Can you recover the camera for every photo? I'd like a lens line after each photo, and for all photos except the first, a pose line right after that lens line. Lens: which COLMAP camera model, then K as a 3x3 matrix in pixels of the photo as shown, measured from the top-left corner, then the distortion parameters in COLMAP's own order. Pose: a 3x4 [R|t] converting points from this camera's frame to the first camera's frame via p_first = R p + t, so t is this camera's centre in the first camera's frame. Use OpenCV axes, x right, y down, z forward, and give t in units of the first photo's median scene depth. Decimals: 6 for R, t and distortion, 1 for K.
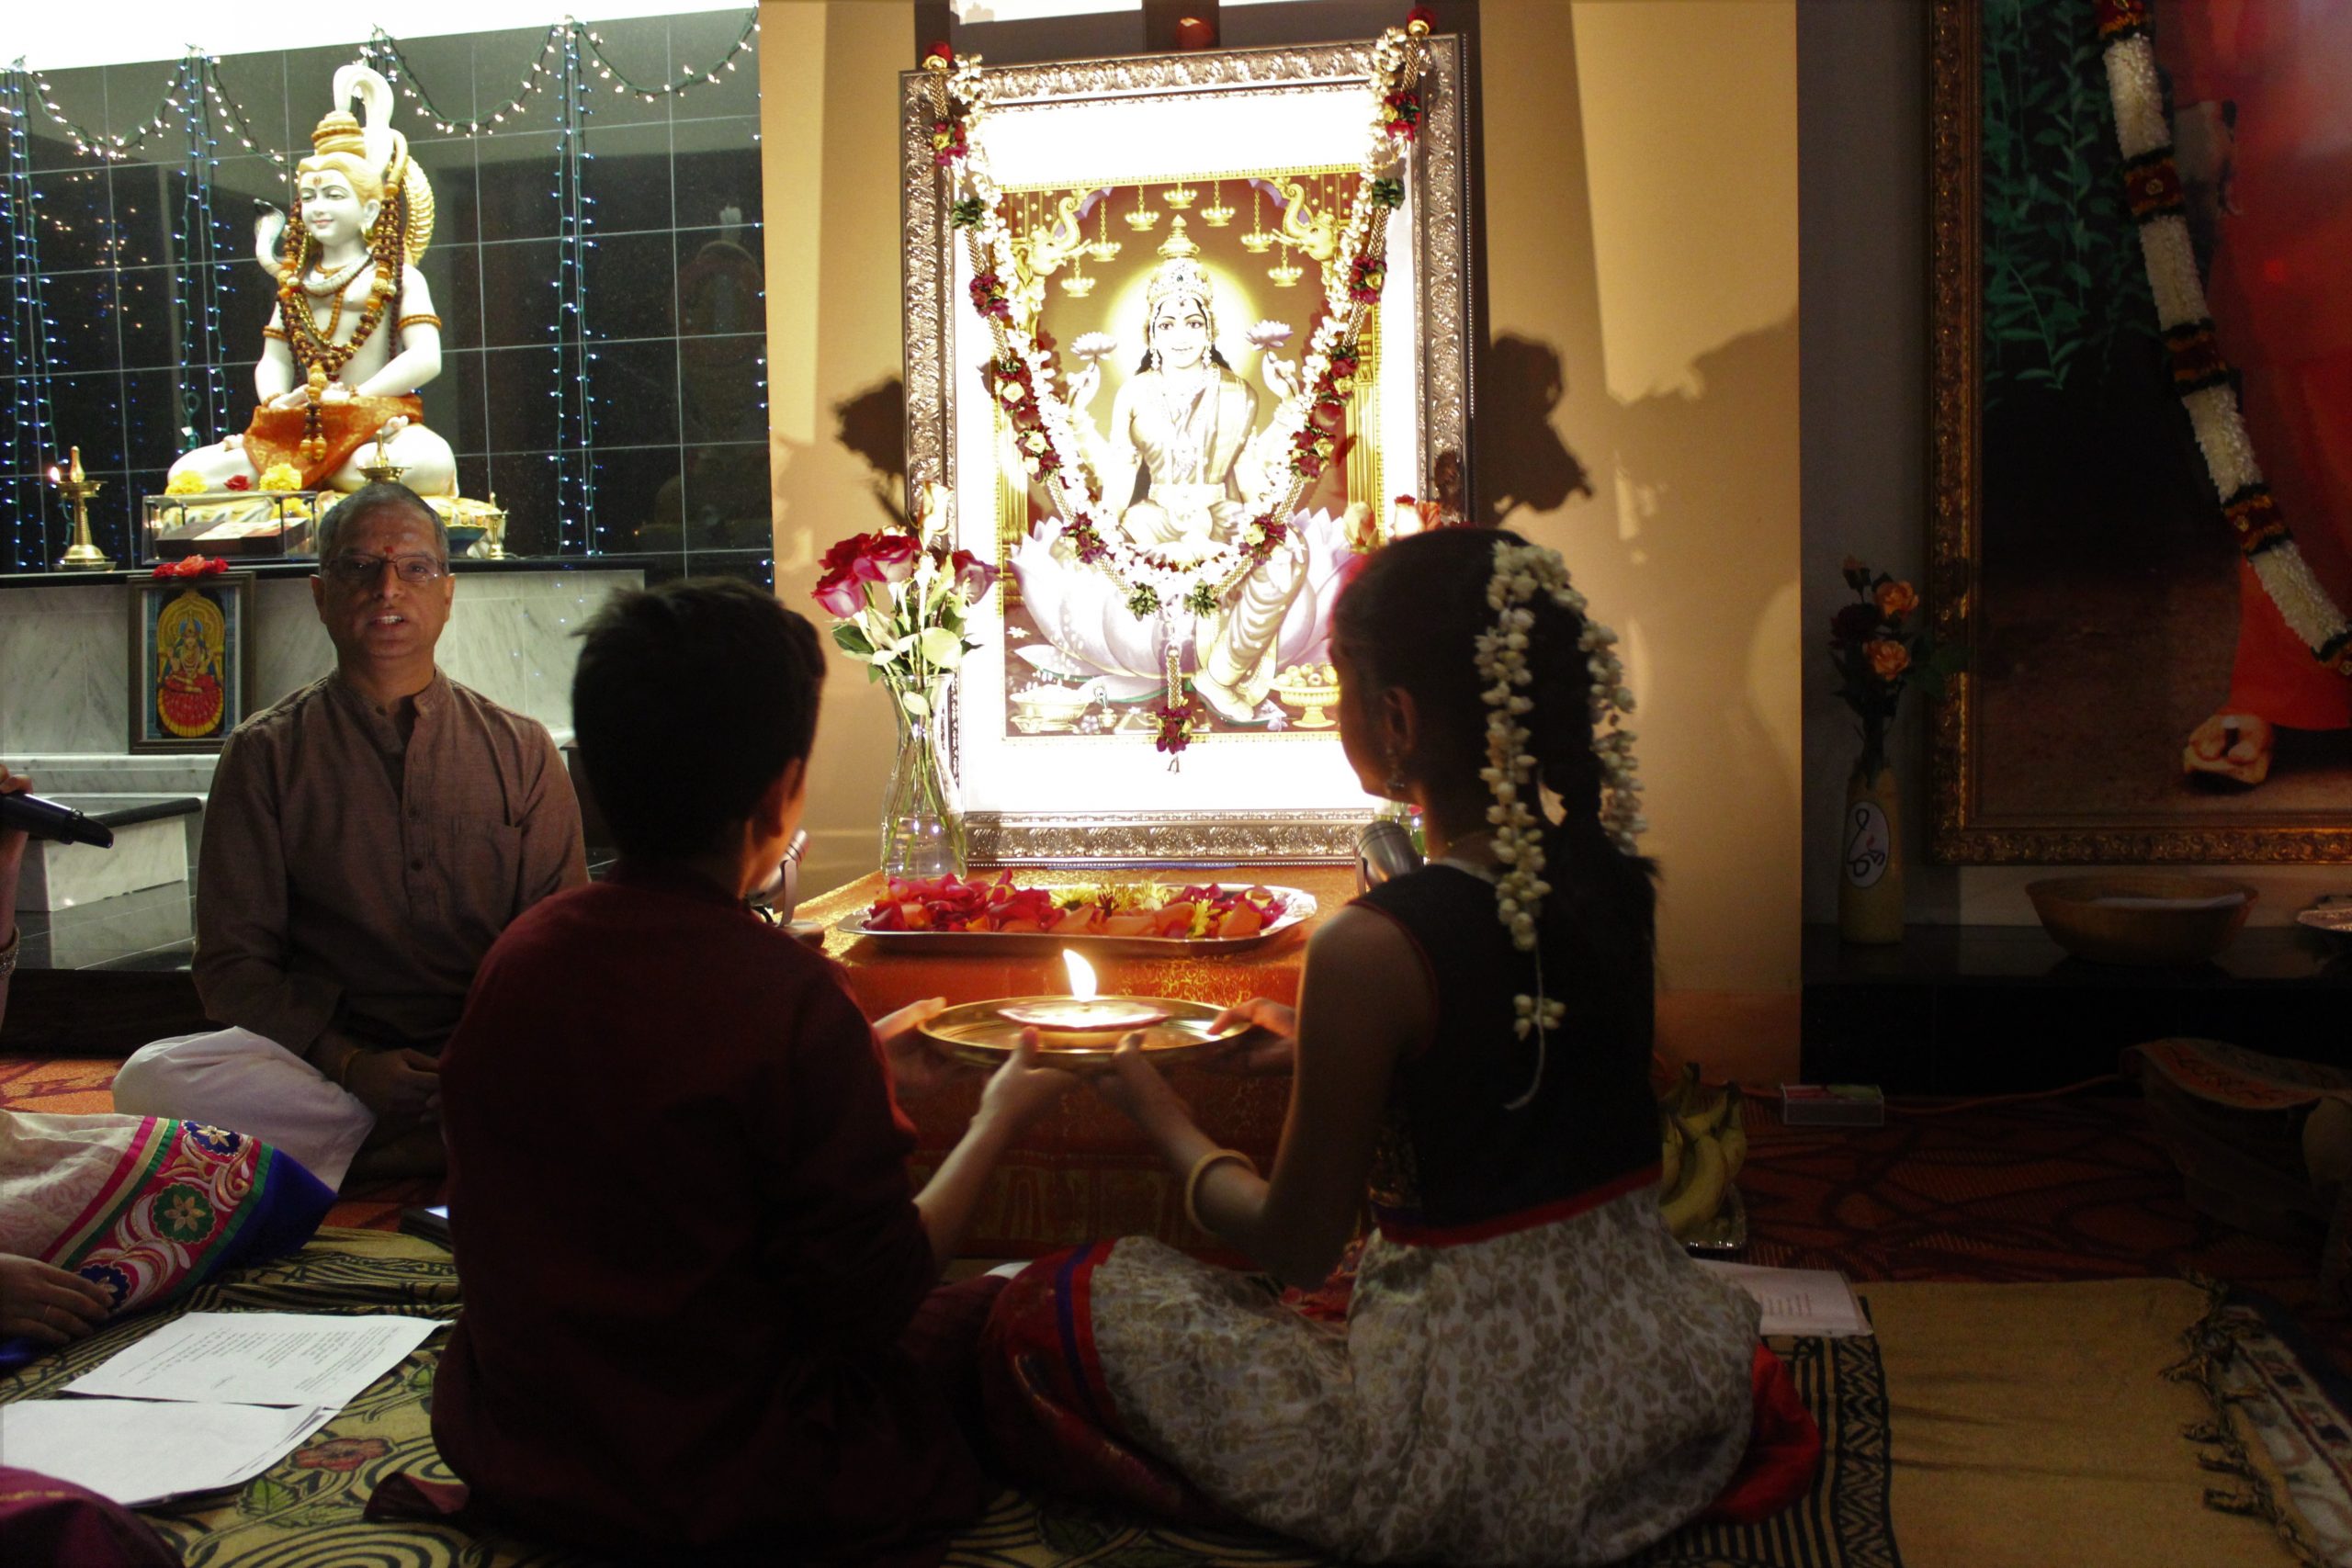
lens RADIAL K [[2288.6, 0, 1166.4], [0, 2288.6, 783.7], [0, 0, 1]] dist [-0.086294, 0.000000]
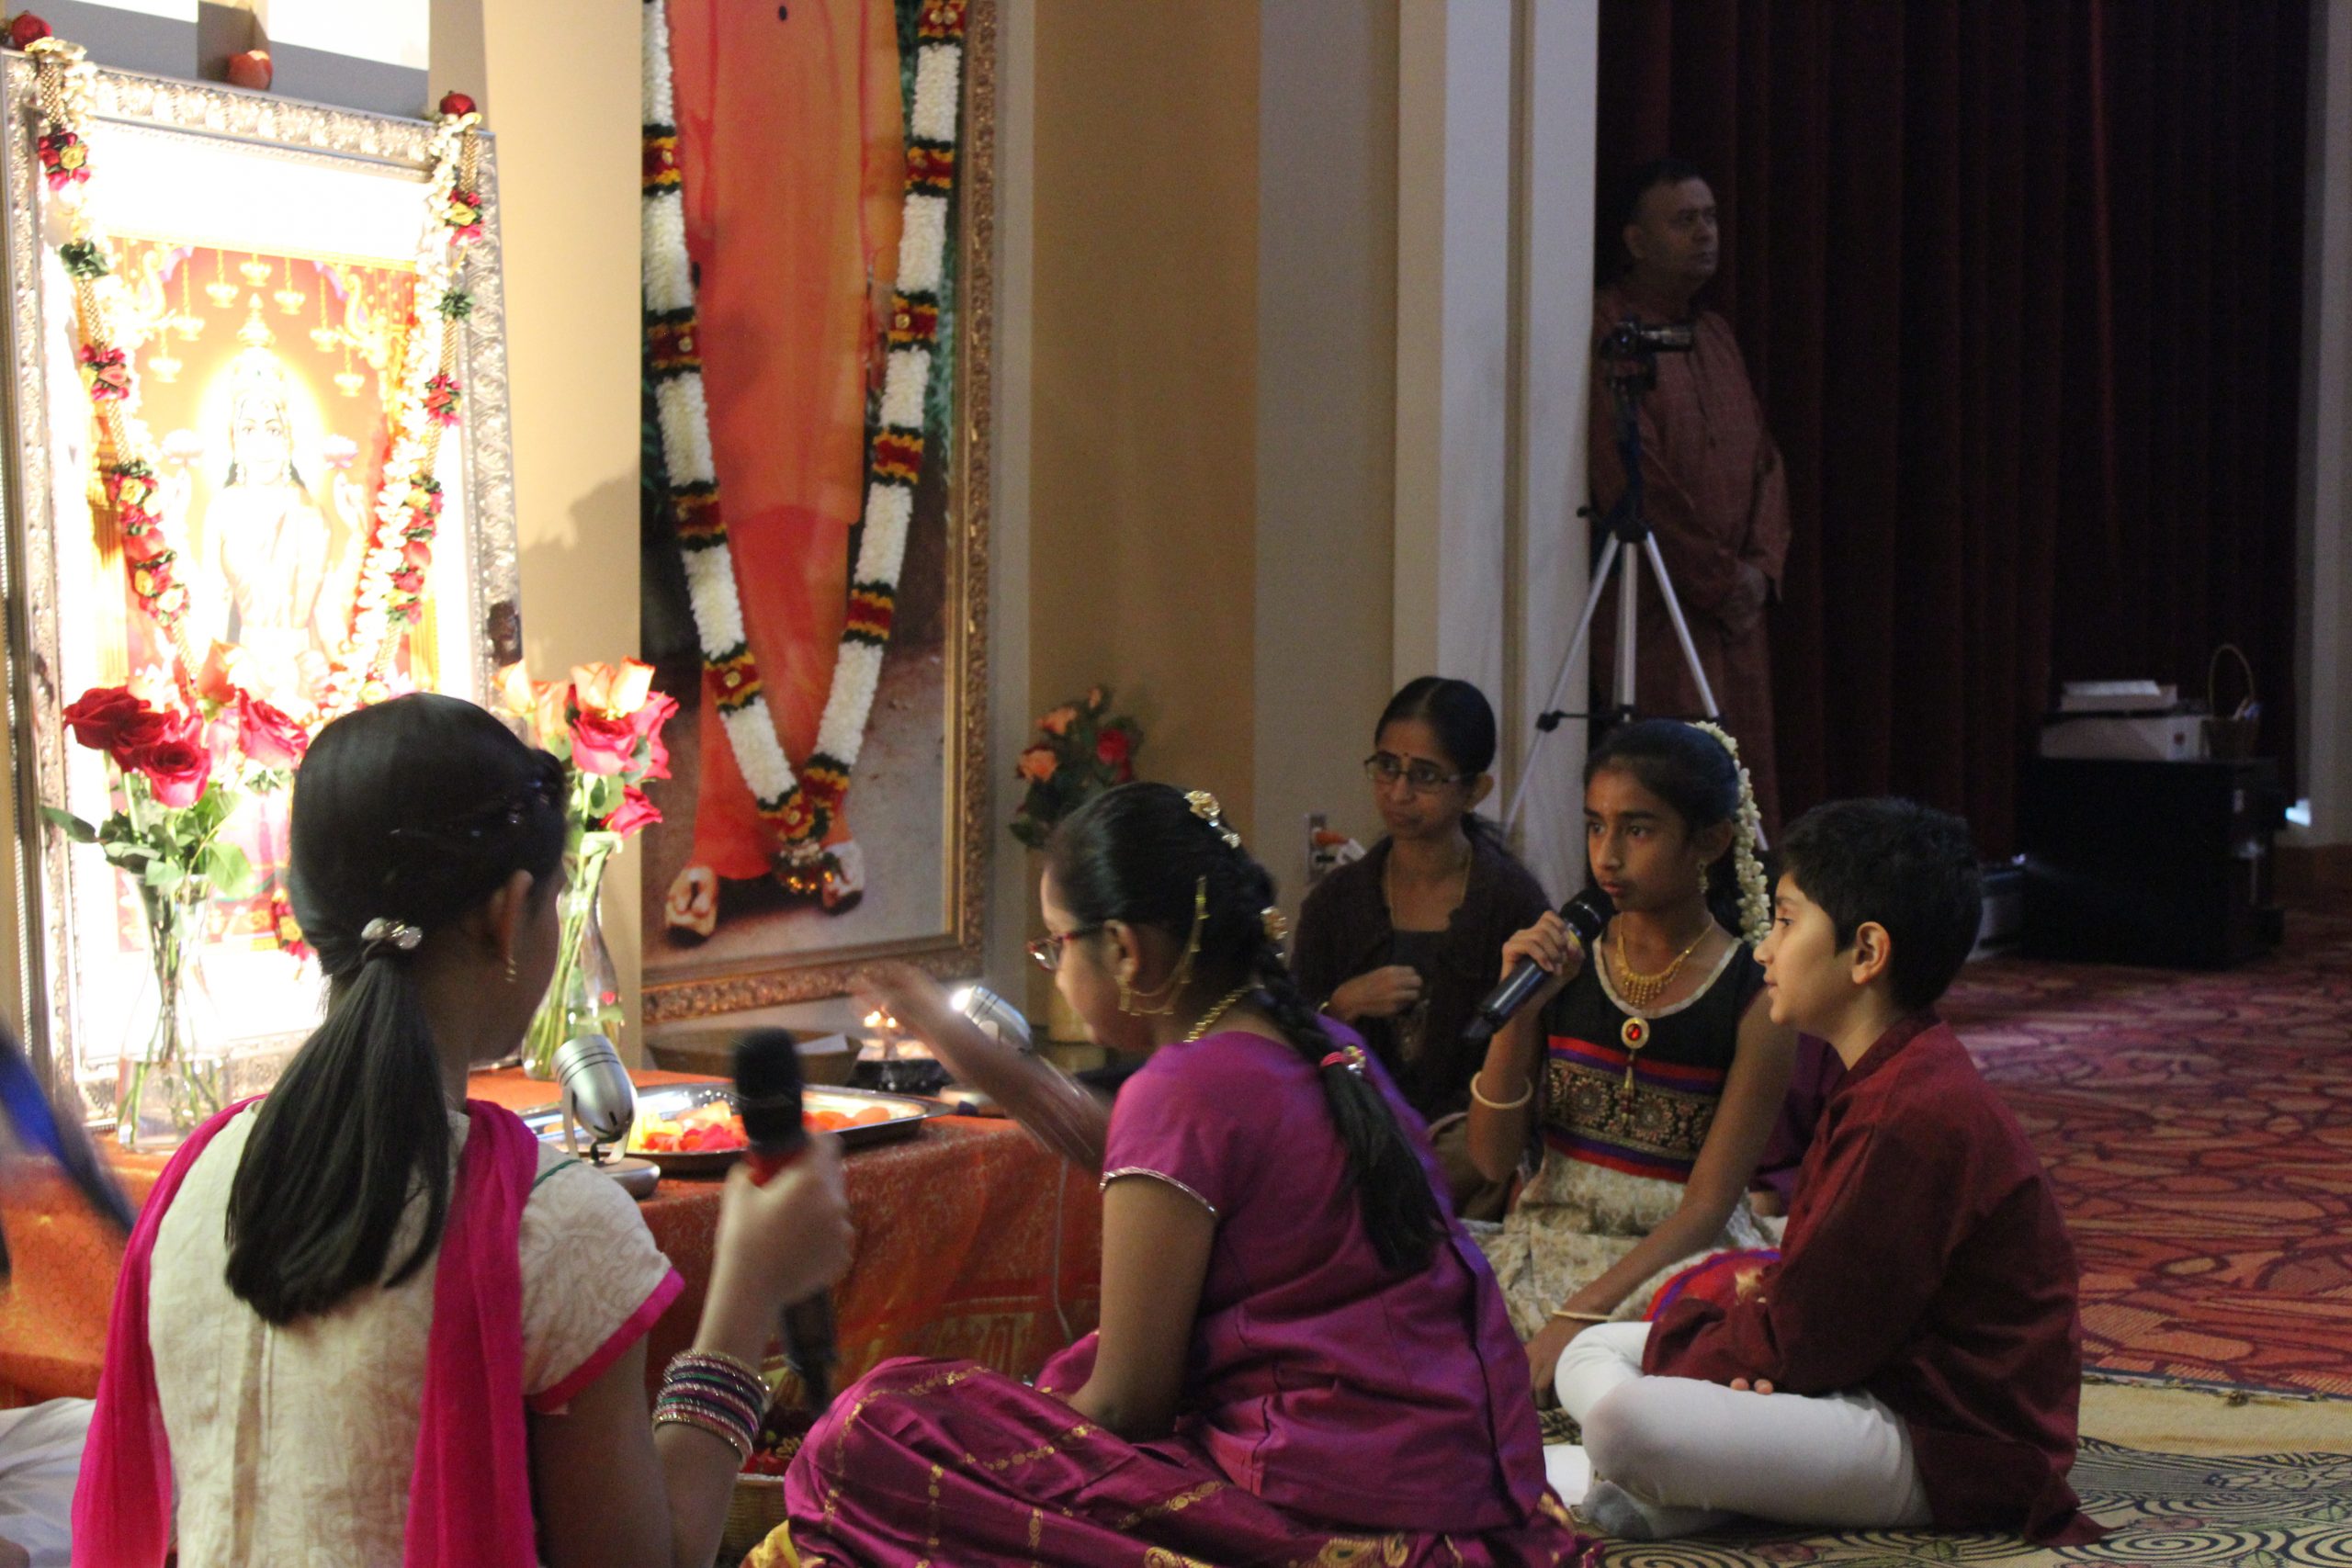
lens RADIAL K [[3839.7, 0, 1223.3], [0, 3839.7, 754.2], [0, 0, 1]] dist [0.038022, 0.000000]
pose [[0.306131, -0.008738, 0.951949, -1.104649], [0.074746, 0.997092, -0.014885, -0.038592], [-0.949050, 0.075711, 0.305894, 0.251637]]
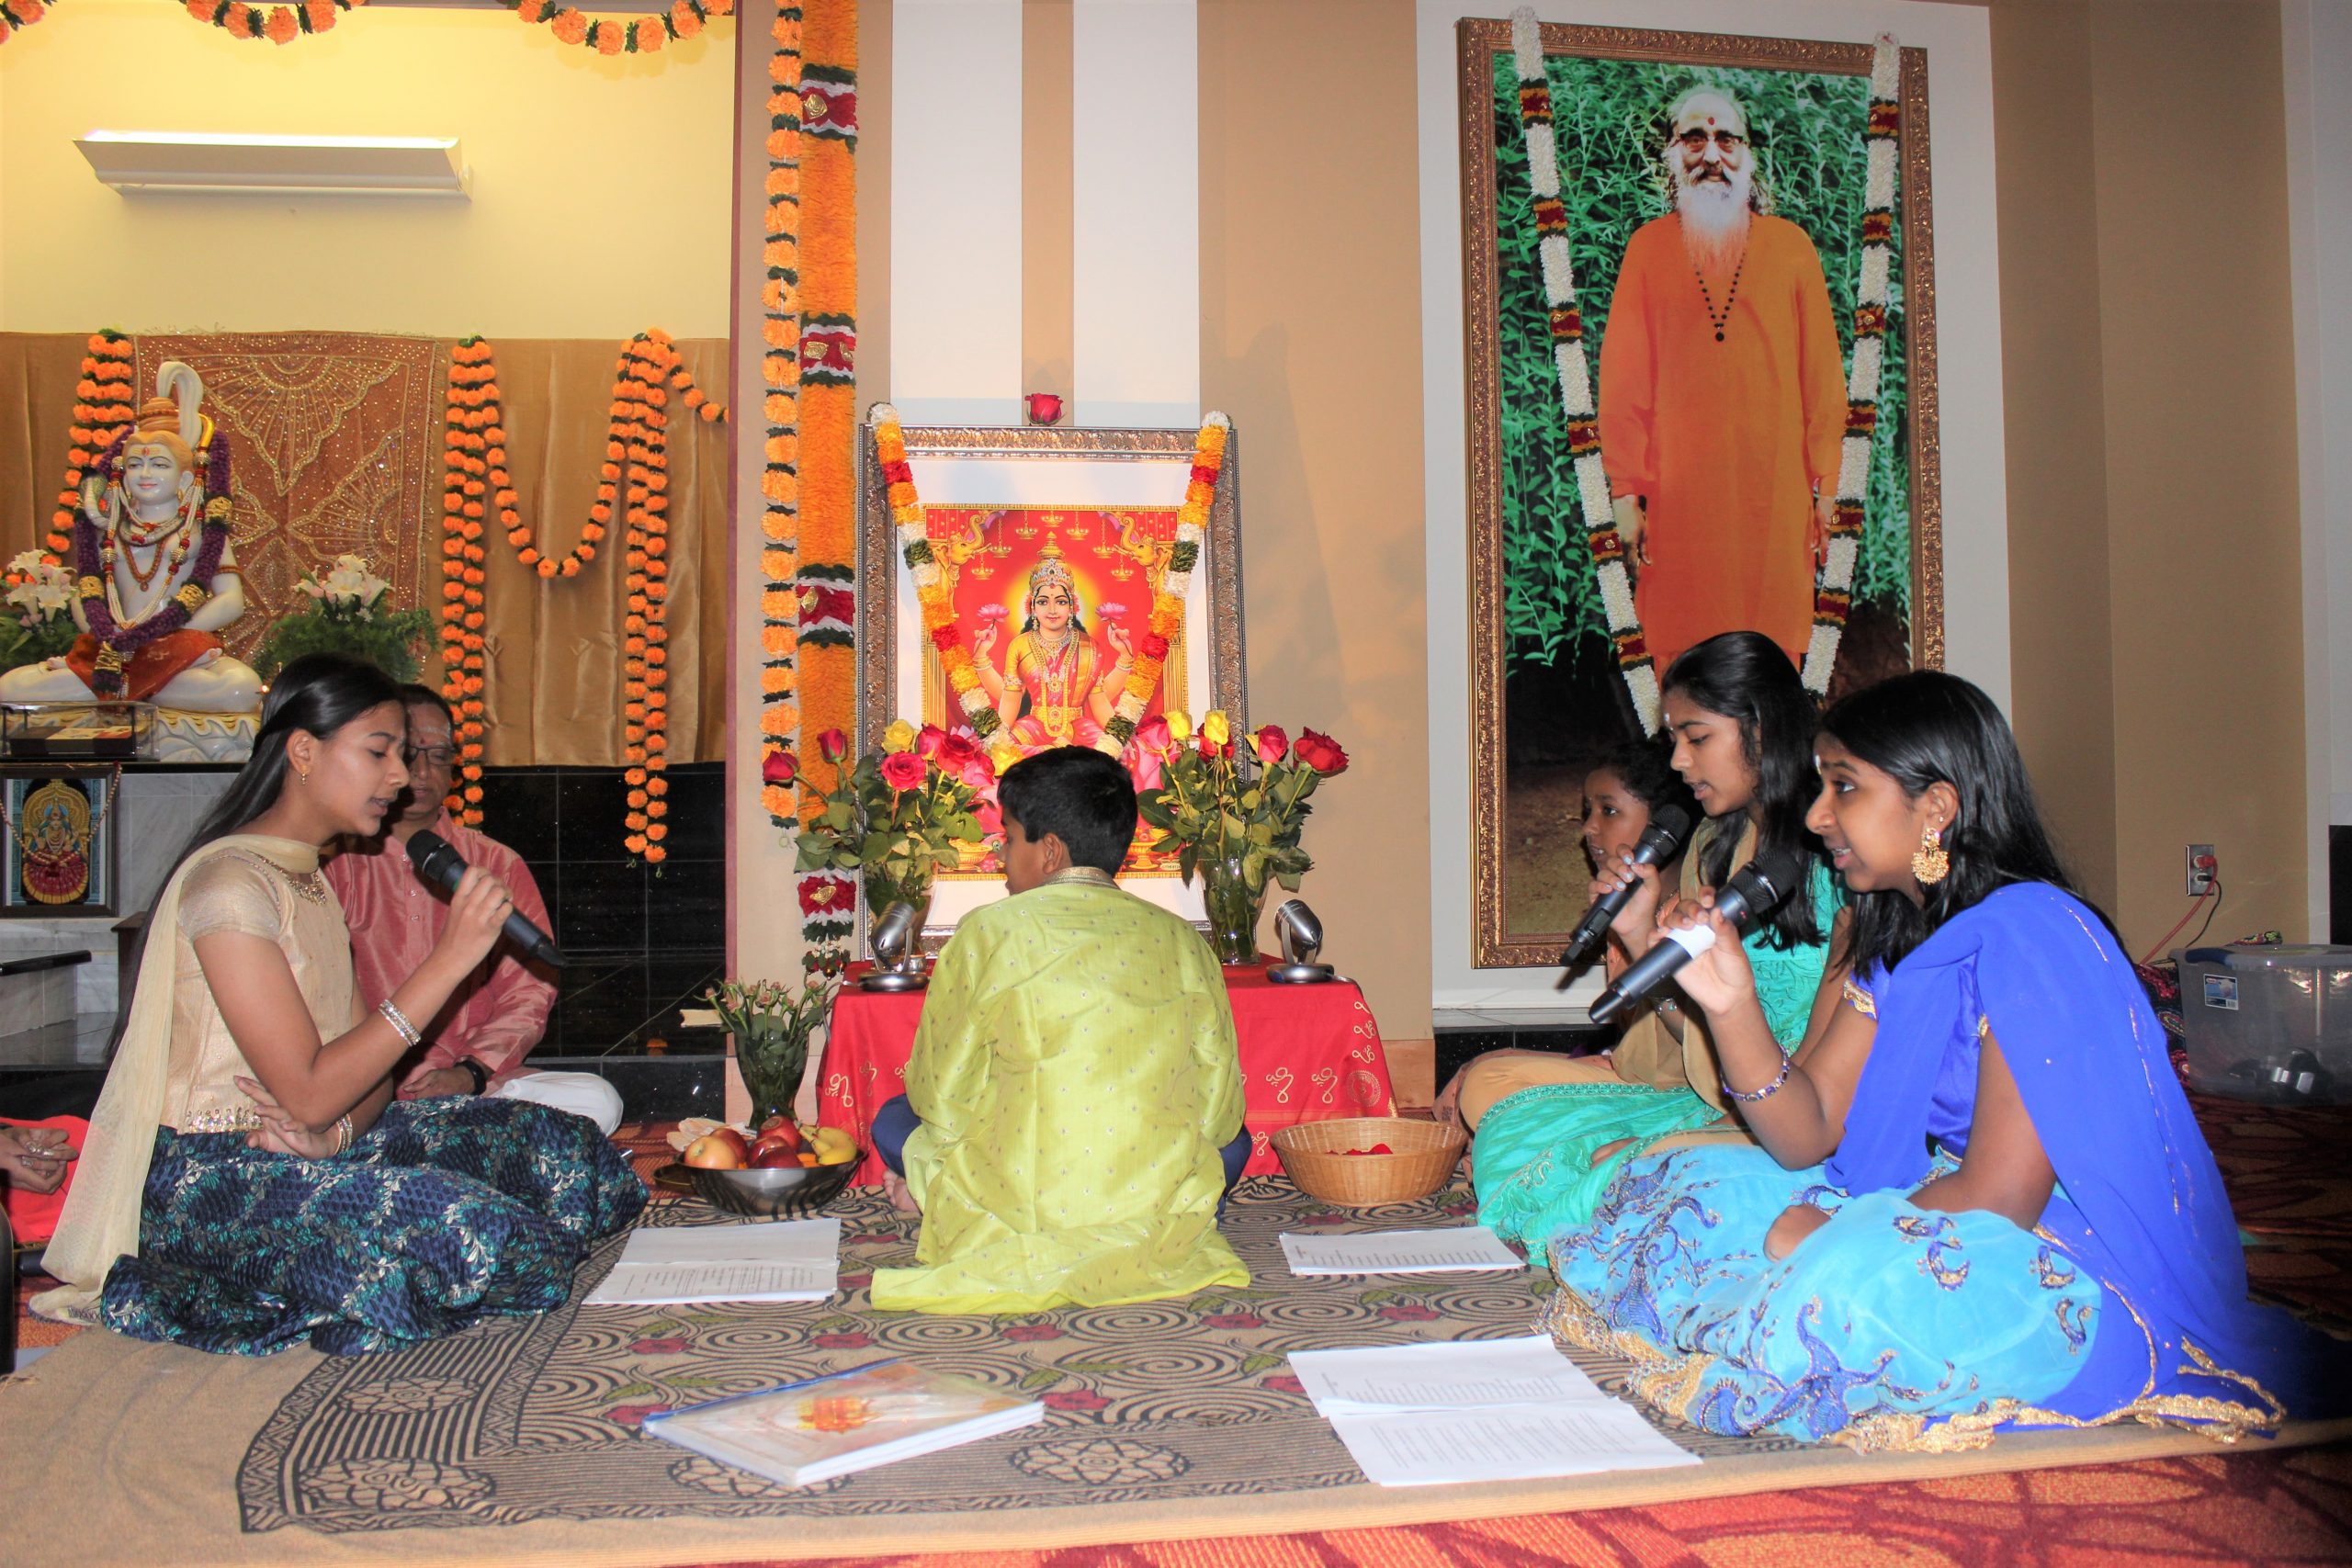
lens RADIAL K [[1979.7, 0, 1139.9], [0, 1979.7, 772.4], [0, 0, 1]] dist [-0.151022, 0.138579]
pose [[0.948752, 0.022068, 0.315249, -0.324065], [0.016501, 0.992739, -0.119153, 0.062543], [-0.315589, 0.118249, 0.941499, -0.217738]]
